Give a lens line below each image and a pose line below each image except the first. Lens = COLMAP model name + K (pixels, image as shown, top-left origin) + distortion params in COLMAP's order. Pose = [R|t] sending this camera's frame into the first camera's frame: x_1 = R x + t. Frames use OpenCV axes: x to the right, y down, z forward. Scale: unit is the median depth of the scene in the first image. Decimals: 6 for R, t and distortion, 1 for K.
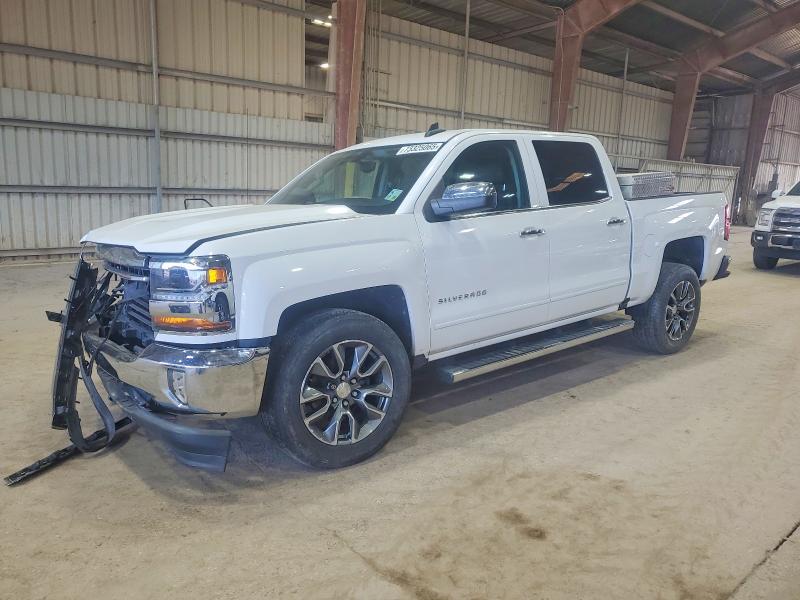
lens RADIAL K [[598.6, 0, 400.0], [0, 598.6, 300.0], [0, 0, 1]] dist [0.004051, -0.001177]
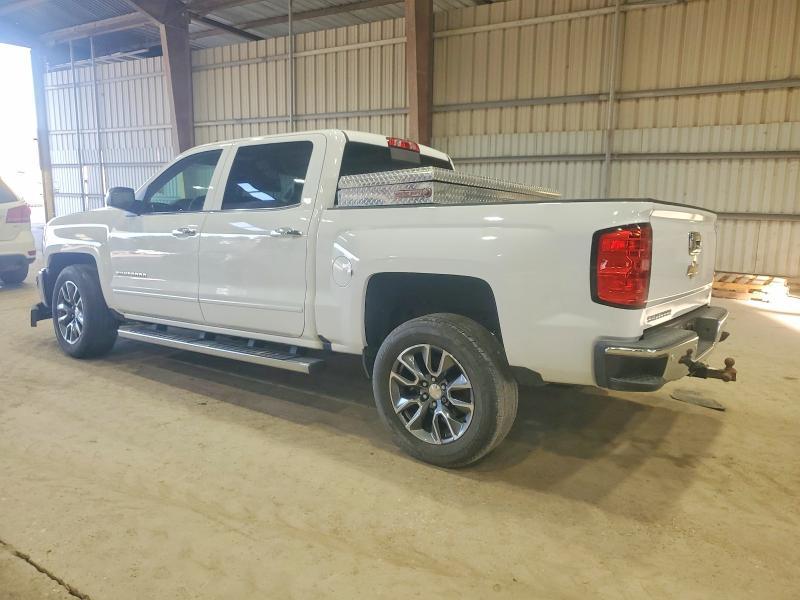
lens RADIAL K [[597.6, 0, 400.0], [0, 597.6, 300.0], [0, 0, 1]] dist [-0.041207, 0.056181]
pose [[0.277634, 0.140362, -0.950378, 0.549037], [-0.188818, 0.977946, 0.089274, -0.064919], [0.941949, 0.154663, 0.298014, 0.426209]]
